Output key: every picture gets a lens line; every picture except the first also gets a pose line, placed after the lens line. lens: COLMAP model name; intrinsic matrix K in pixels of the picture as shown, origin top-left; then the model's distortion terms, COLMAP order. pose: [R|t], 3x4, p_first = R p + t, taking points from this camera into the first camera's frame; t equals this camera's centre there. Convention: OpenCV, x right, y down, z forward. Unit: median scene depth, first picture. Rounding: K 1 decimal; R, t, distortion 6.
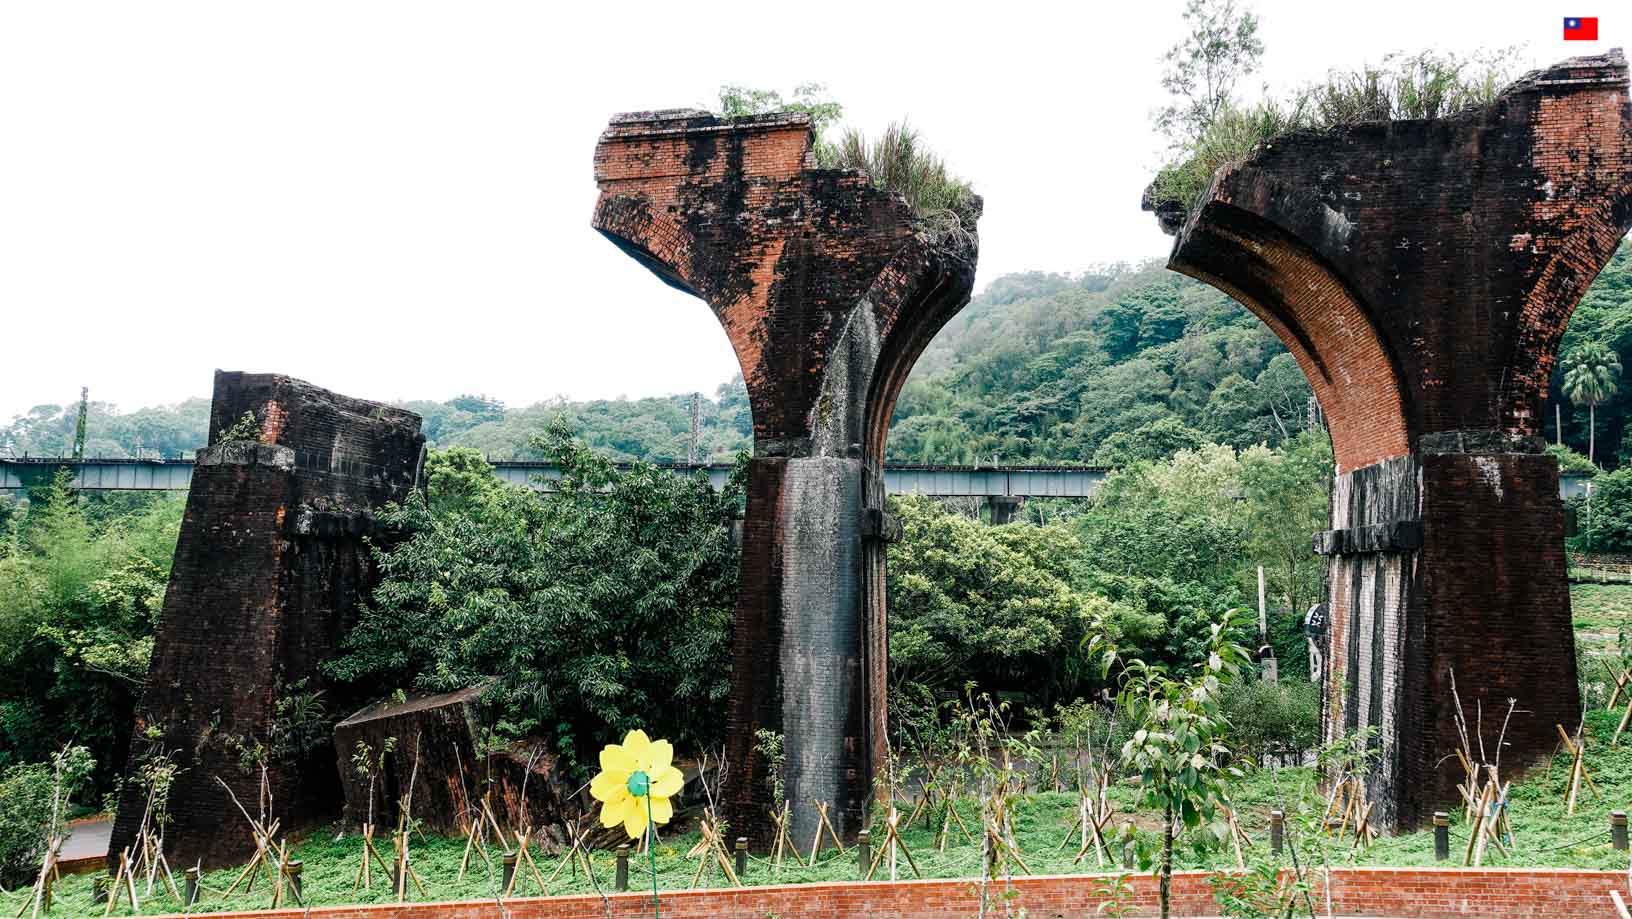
lens RADIAL K [[1154.7, 0, 807.2], [0, 1154.7, 460.3], [0, 0, 1]] dist [0.004974, 0.003812]
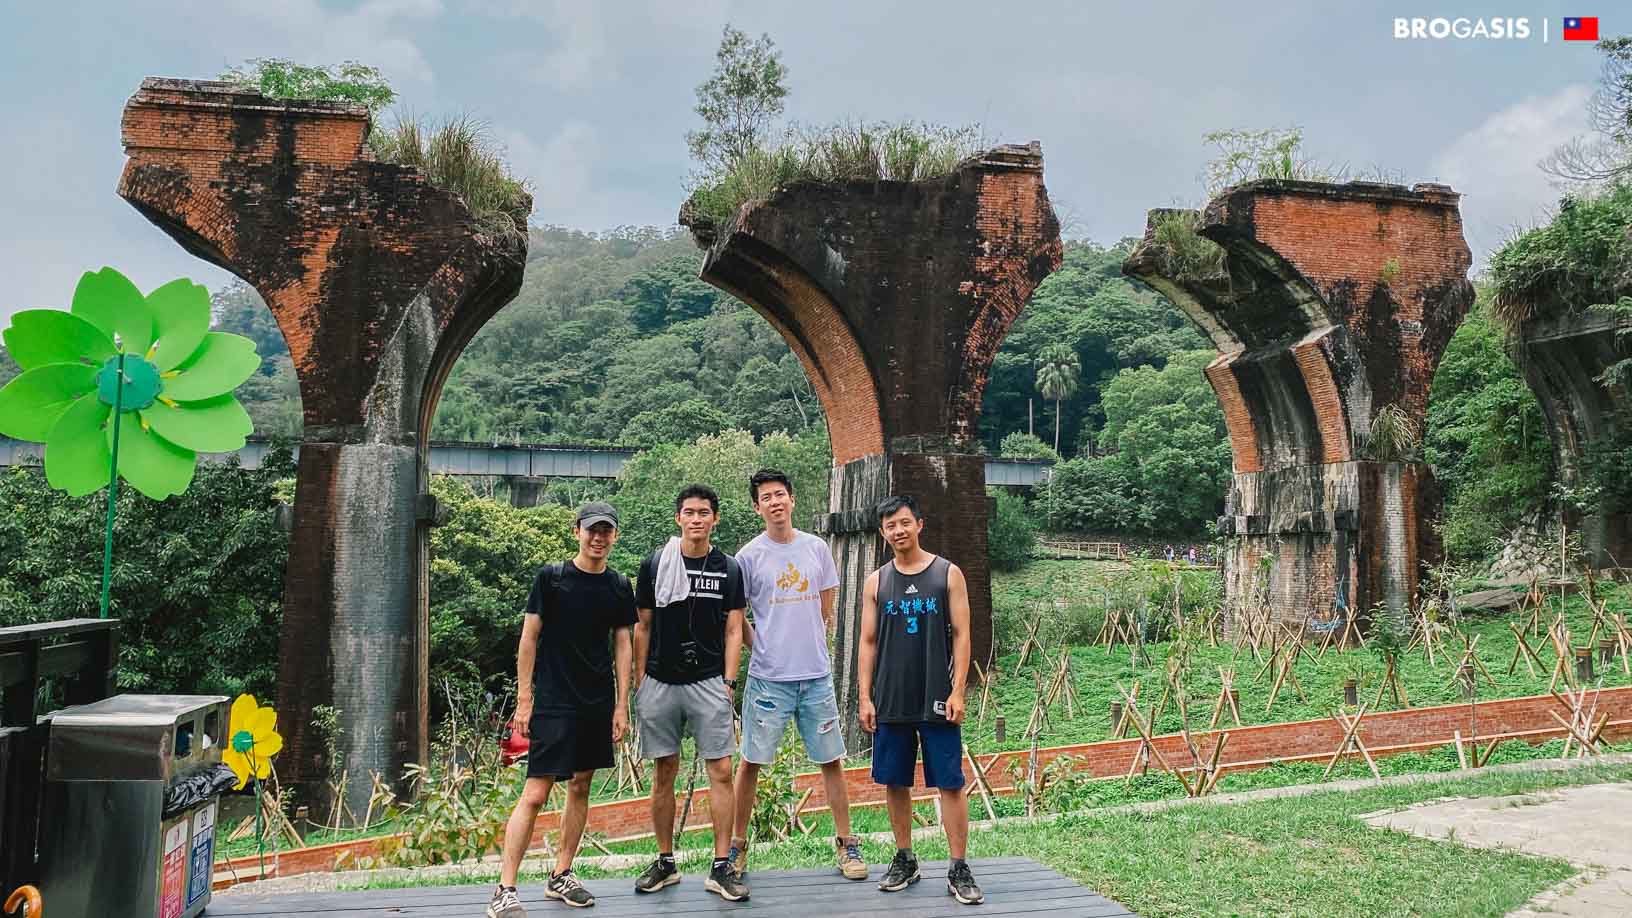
lens RADIAL K [[1232.5, 0, 814.4], [0, 1232.5, 443.5], [0, 0, 1]] dist [0.076261, -0.112842]
pose [[0.920686, 0.021532, 0.389710, -0.056958], [-0.023551, 0.999723, 0.000403, -0.012305], [-0.389593, -0.009549, 0.920938, -0.169284]]
